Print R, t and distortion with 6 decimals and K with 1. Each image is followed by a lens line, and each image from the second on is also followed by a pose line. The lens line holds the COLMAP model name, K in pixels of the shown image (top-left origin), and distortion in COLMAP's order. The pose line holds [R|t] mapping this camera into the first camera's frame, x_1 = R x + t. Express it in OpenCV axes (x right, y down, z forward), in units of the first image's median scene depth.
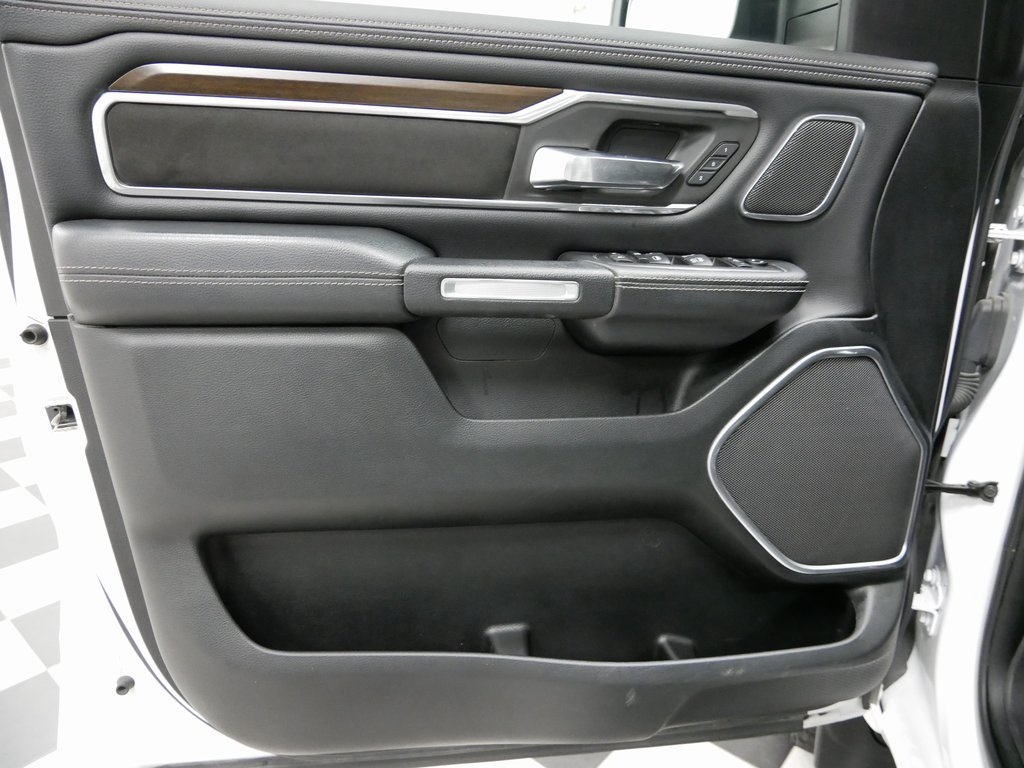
lens RADIAL K [[726.6, 0, 513.2], [0, 726.6, 388.4], [0, 0, 1]] dist [-0.054831, 0.027289]
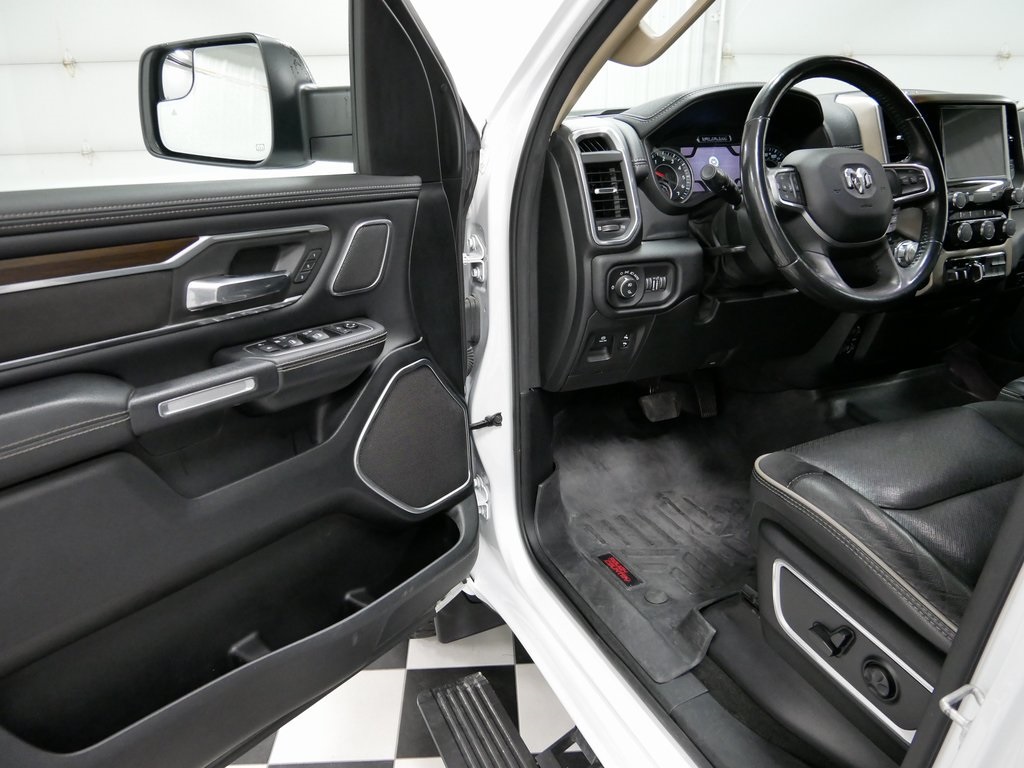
lens RADIAL K [[726.6, 0, 513.2], [0, 726.6, 388.4], [0, 0, 1]] dist [-0.054831, 0.027289]
pose [[0.729890, -0.275724, 0.625489, -0.374411], [0.239941, 0.960159, 0.143261, -0.183750], [-0.640069, 0.045516, 0.766968, -0.329515]]
